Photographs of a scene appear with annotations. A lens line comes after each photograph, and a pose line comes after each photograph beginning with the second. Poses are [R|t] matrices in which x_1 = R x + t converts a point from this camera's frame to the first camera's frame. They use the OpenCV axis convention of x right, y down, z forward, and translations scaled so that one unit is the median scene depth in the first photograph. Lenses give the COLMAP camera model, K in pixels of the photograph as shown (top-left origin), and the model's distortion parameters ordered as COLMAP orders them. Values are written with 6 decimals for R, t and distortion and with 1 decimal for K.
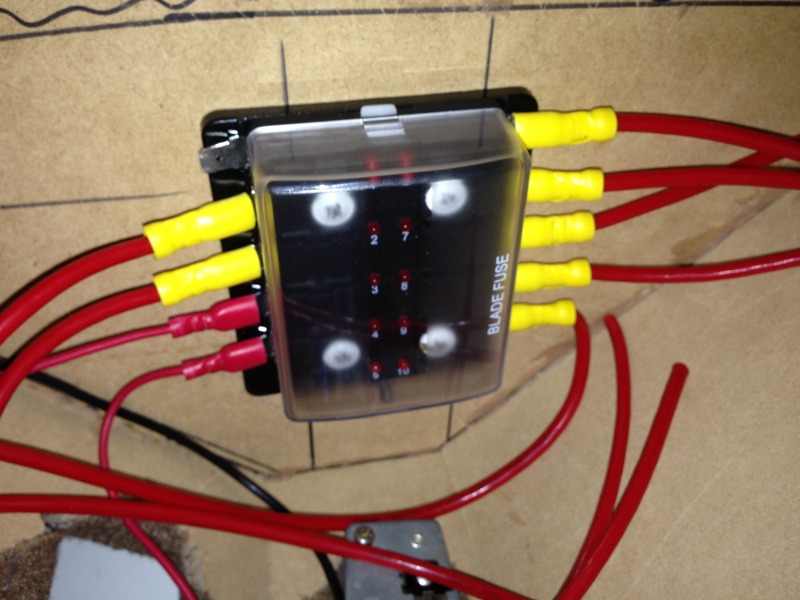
lens RADIAL K [[757.2, 0, 402.6], [0, 757.2, 306.0], [0, 0, 1]] dist [0.171623, -0.354916]
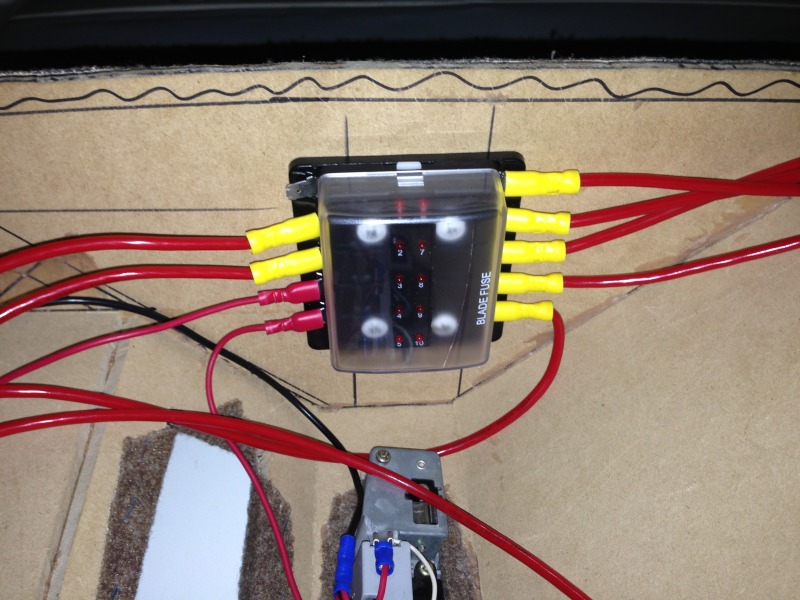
lens RADIAL K [[757.2, 0, 402.6], [0, 757.2, 306.0], [0, 0, 1]] dist [0.171623, -0.354916]
pose [[0.989833, 0.094101, -0.106654, 0.125777], [-0.086822, 0.993693, 0.070962, -0.086372], [0.112659, -0.060981, 0.991761, -0.413921]]
